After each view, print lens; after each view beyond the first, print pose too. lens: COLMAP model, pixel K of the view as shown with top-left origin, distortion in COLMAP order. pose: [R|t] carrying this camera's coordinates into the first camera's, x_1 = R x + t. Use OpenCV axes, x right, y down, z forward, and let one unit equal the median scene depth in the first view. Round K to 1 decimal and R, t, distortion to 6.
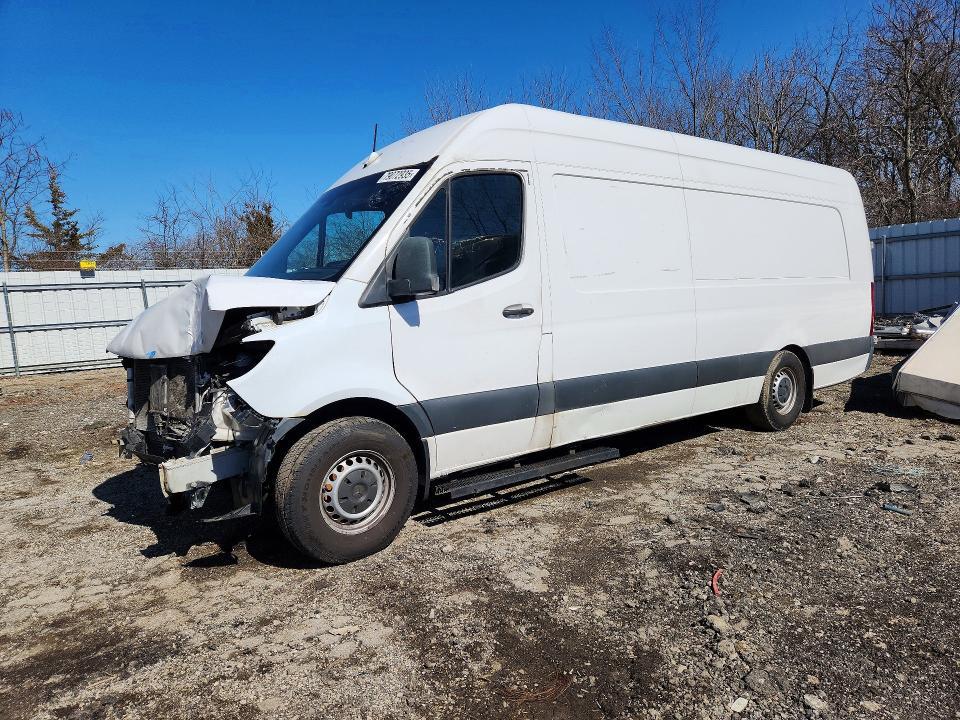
lens RADIAL K [[746.3, 0, 476.3], [0, 746.3, 358.9], [0, 0, 1]] dist [-0.012391, 0.052449]
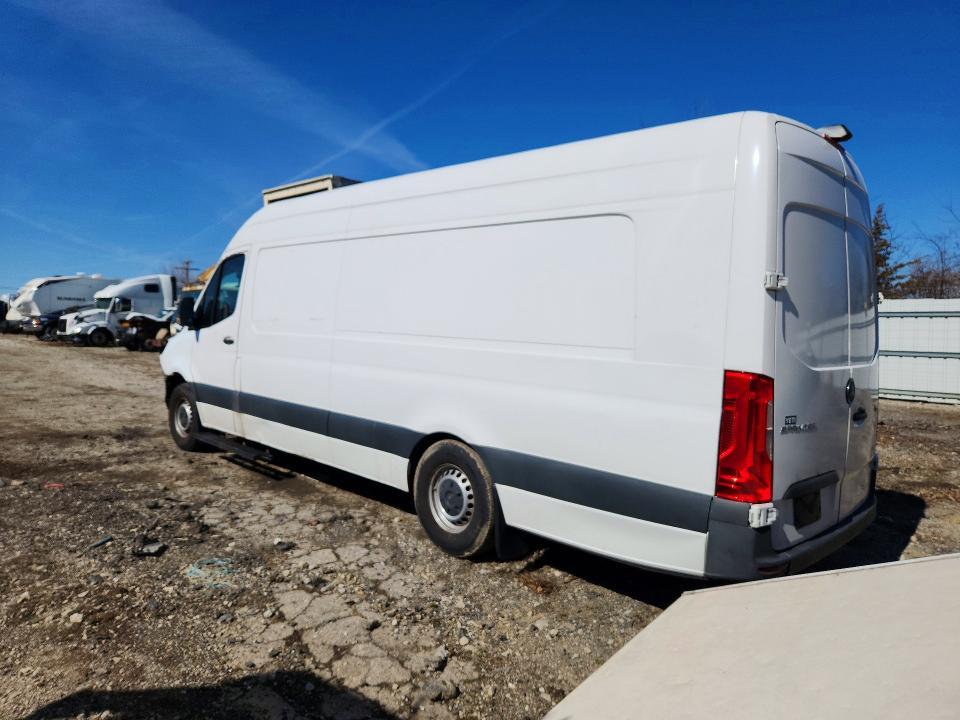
lens RADIAL K [[746.3, 0, 476.3], [0, 746.3, 358.9], [0, 0, 1]] dist [-0.012391, 0.052449]
pose [[0.063958, 0.113633, -0.991462, 1.629912], [-0.133526, 0.985537, 0.104341, -0.256375], [0.988979, 0.125713, 0.078206, 1.378462]]
